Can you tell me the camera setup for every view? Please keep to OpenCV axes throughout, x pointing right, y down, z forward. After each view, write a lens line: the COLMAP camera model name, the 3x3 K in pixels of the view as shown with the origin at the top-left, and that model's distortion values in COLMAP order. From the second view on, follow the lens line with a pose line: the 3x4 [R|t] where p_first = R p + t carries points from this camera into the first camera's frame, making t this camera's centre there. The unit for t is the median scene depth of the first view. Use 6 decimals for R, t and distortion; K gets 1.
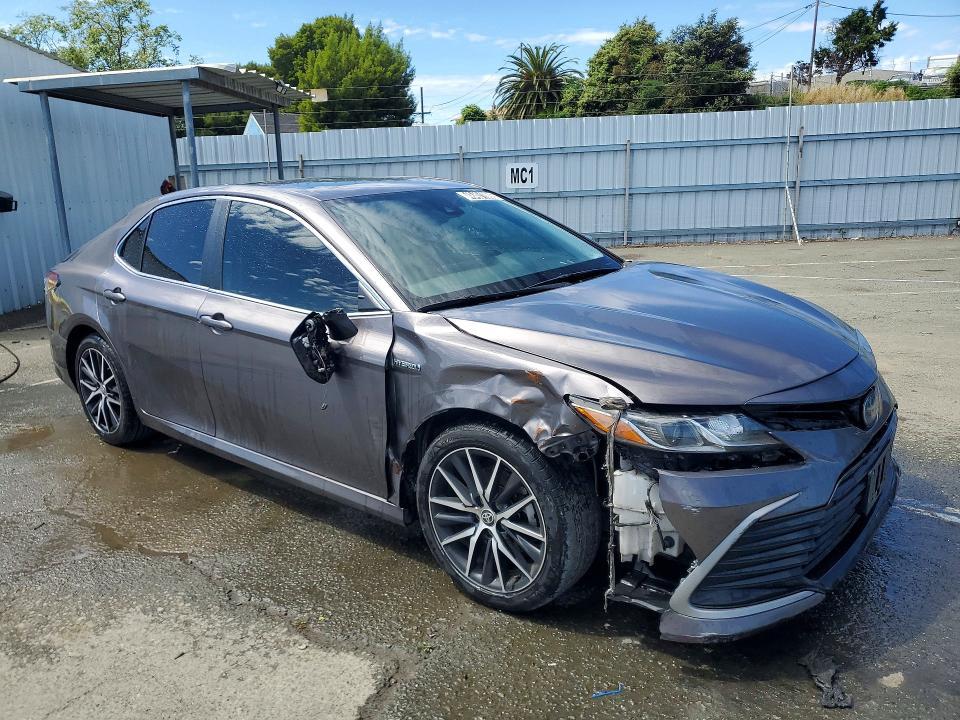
lens RADIAL K [[786.4, 0, 480.0], [0, 786.4, 360.0], [0, 0, 1]] dist [0.013834, -0.004662]
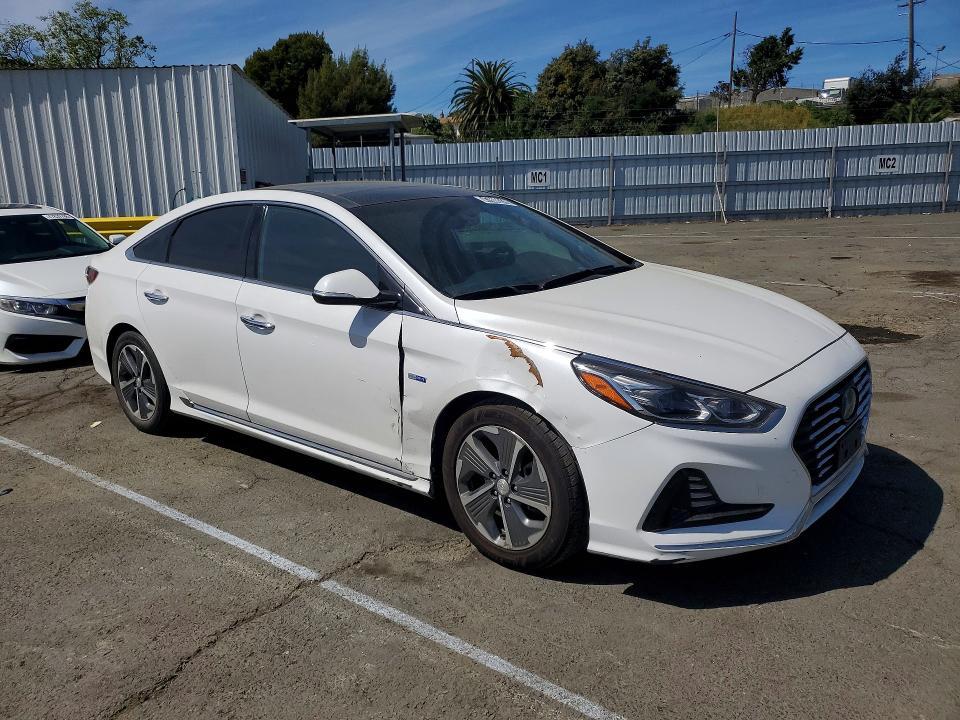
lens RADIAL K [[786.2, 0, 480.0], [0, 786.2, 360.0], [0, 0, 1]] dist [-0.000501, 0.010094]
pose [[0.996428, -0.013659, 0.083339, -0.043727], [0.014072, 0.999891, -0.004365, 0.025929], [-0.083271, 0.005522, 0.996512, -0.105093]]
